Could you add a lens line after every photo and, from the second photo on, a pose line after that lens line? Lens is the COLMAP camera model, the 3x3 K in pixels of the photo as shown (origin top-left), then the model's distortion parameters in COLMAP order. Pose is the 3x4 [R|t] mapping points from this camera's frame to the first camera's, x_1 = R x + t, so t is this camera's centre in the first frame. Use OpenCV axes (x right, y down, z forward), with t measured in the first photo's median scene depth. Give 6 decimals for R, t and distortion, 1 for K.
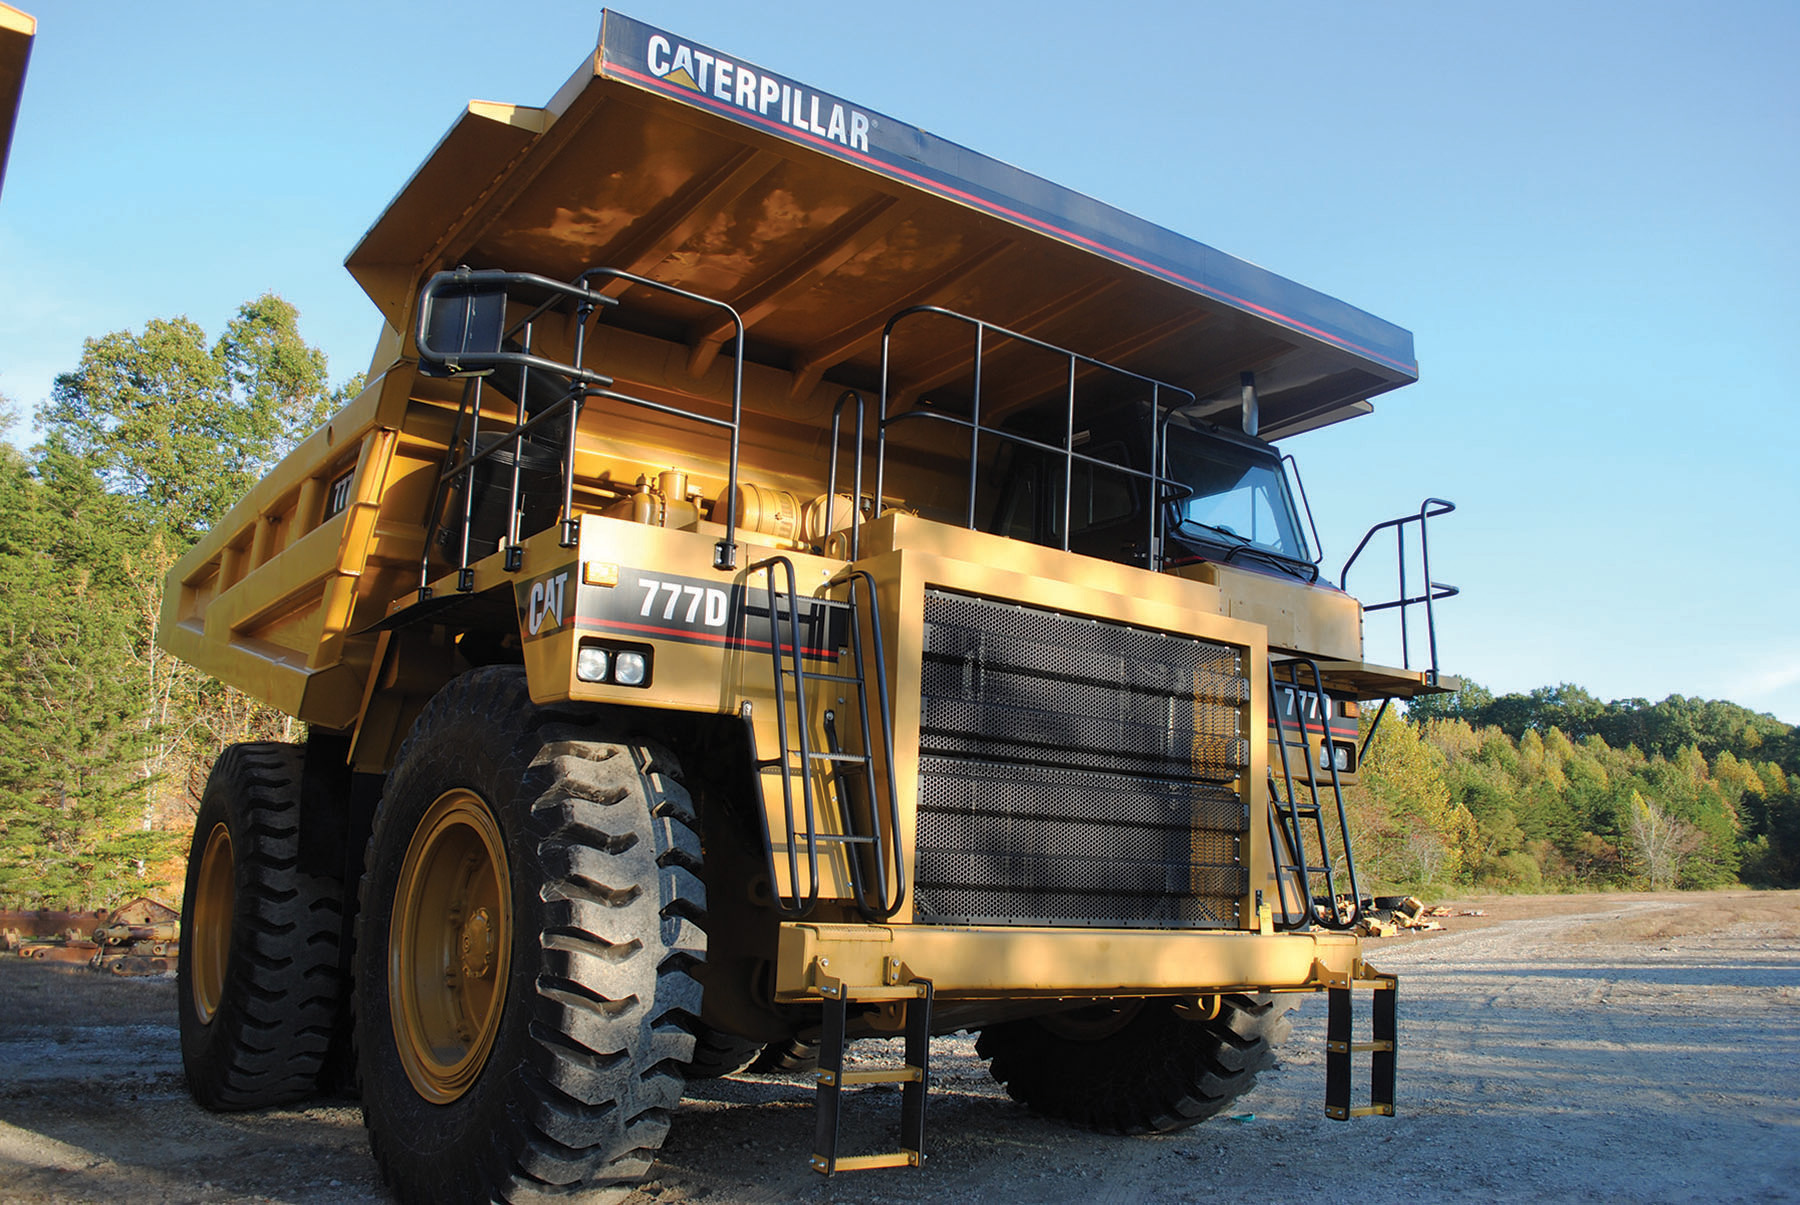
lens RADIAL K [[1441.1, 0, 900.0], [0, 1441.1, 602.5], [0, 0, 1]] dist [-0.079655, 0.007377]
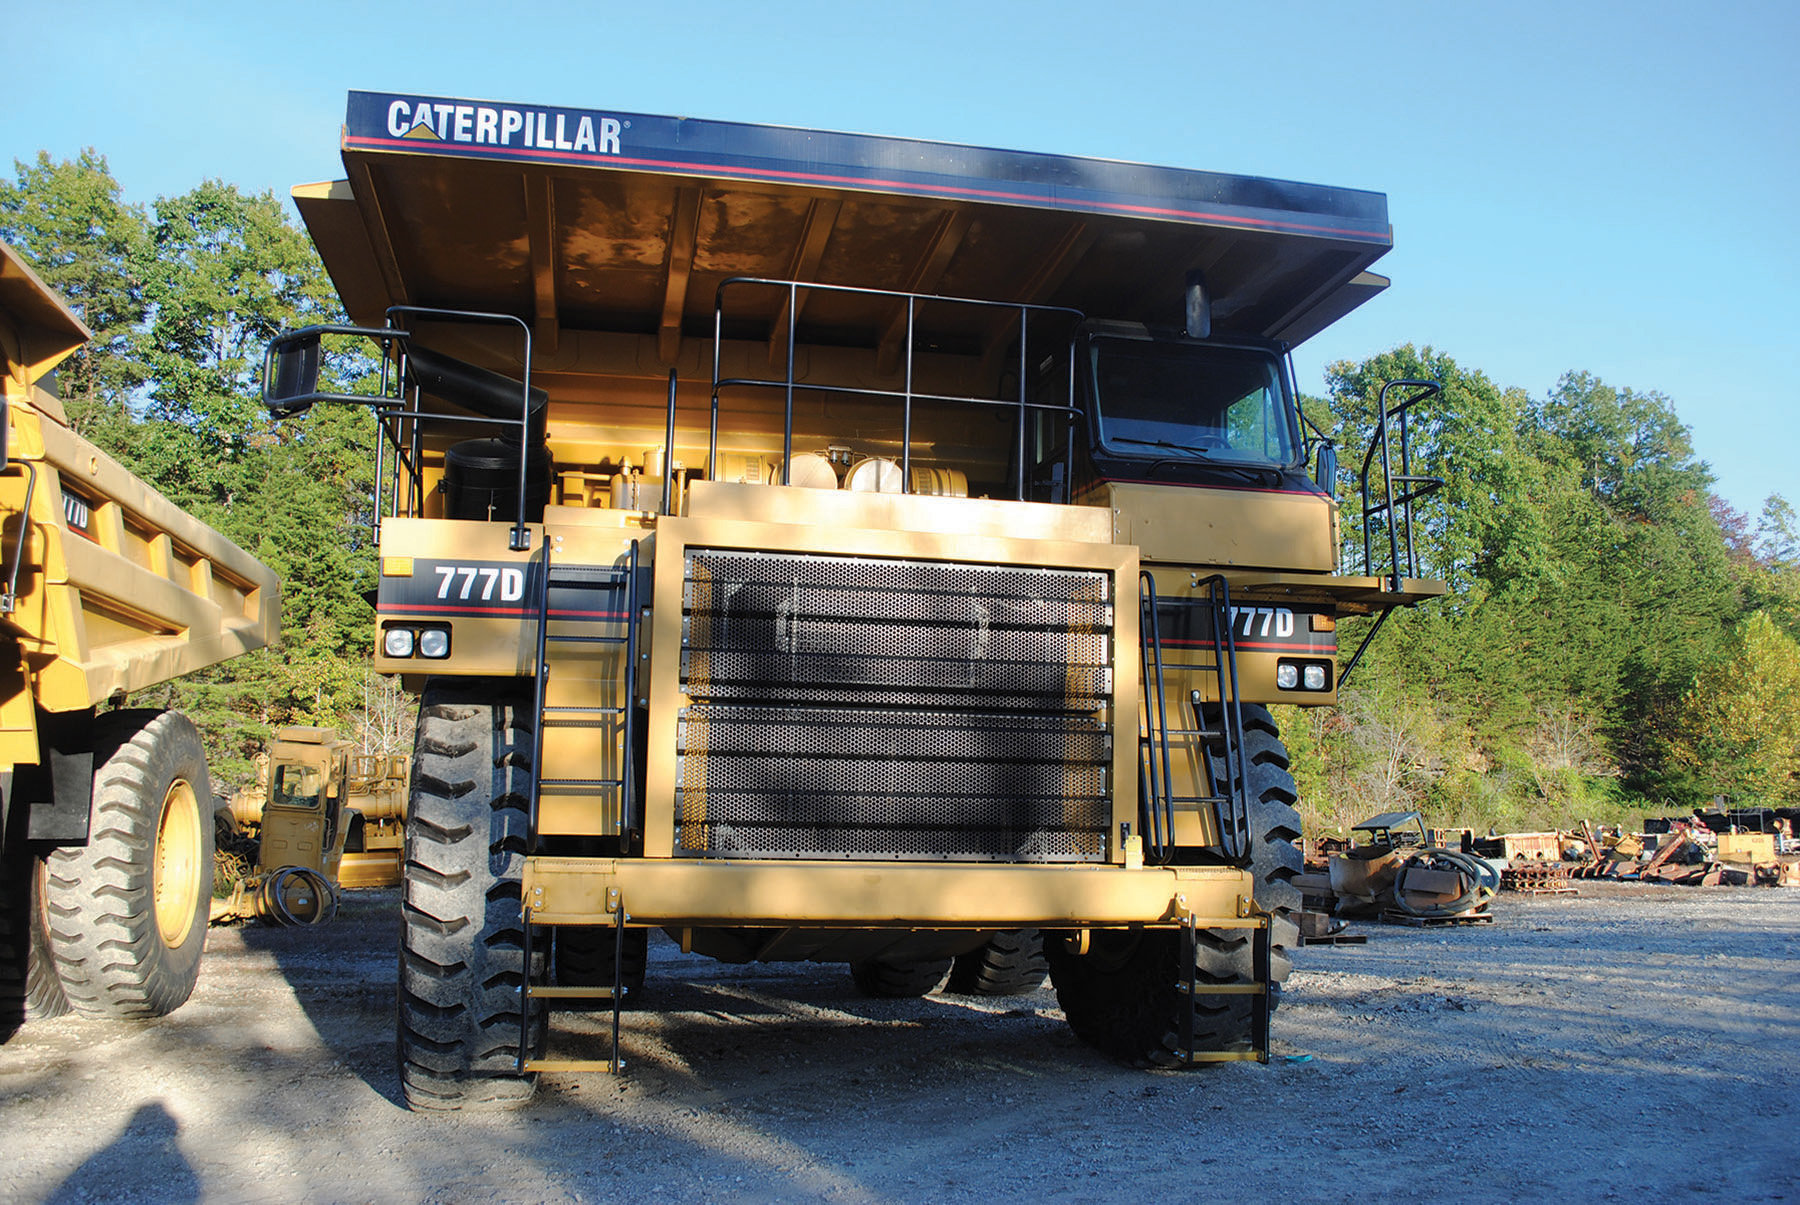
lens RADIAL K [[1441.1, 0, 900.0], [0, 1441.1, 602.5], [0, 0, 1]] dist [-0.079655, 0.007377]
pose [[0.911166, -0.072824, -0.405553, 0.616678], [0.093520, 0.995121, 0.031424, 0.010929], [0.401286, -0.066560, 0.913531, 0.077897]]
